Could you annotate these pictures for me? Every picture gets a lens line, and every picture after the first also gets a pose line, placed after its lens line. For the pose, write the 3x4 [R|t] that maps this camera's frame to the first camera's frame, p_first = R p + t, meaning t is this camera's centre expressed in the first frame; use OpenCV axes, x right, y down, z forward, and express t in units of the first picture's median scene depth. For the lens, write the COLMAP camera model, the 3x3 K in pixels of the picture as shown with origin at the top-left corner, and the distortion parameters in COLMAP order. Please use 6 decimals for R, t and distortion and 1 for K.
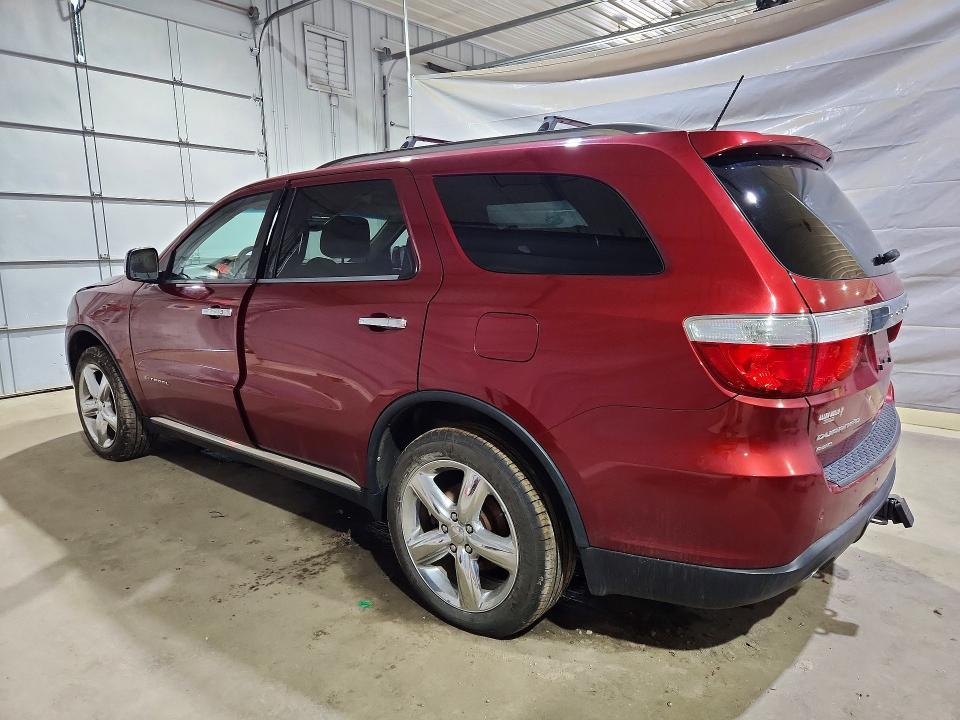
lens RADIAL K [[653.4, 0, 466.8], [0, 653.4, 360.2], [0, 0, 1]] dist [-0.003582, -0.001793]
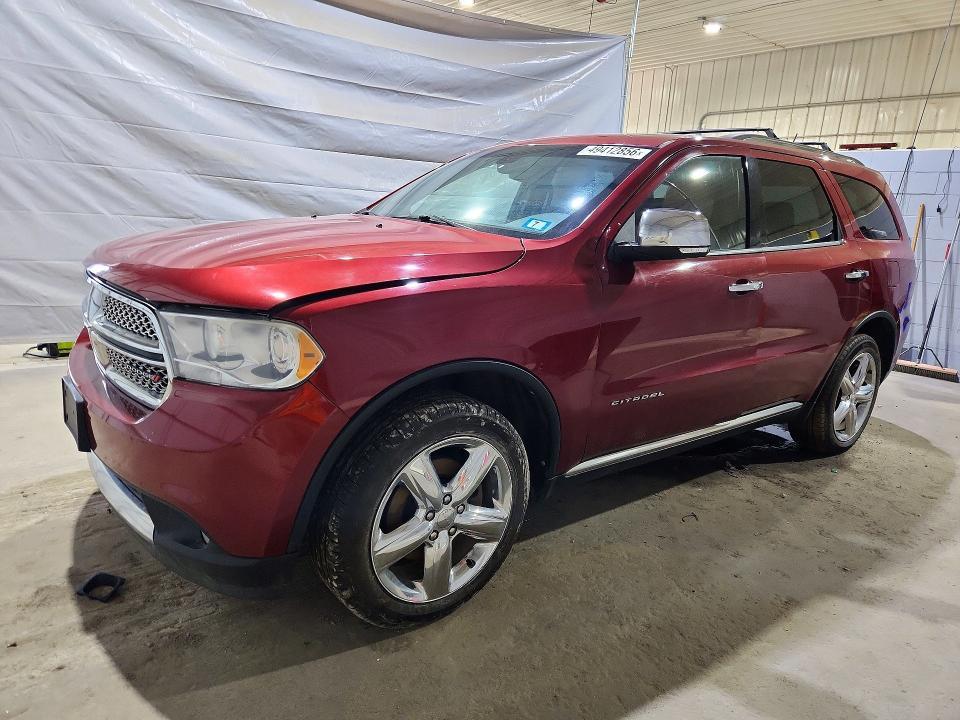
lens RADIAL K [[653.4, 0, 466.8], [0, 653.4, 360.2], [0, 0, 1]] dist [-0.003582, -0.001793]
pose [[0.200776, -0.208366, 0.957221, -1.854841], [0.087022, 0.977049, 0.194429, -0.266794], [-0.975764, 0.044263, 0.214300, 1.607292]]
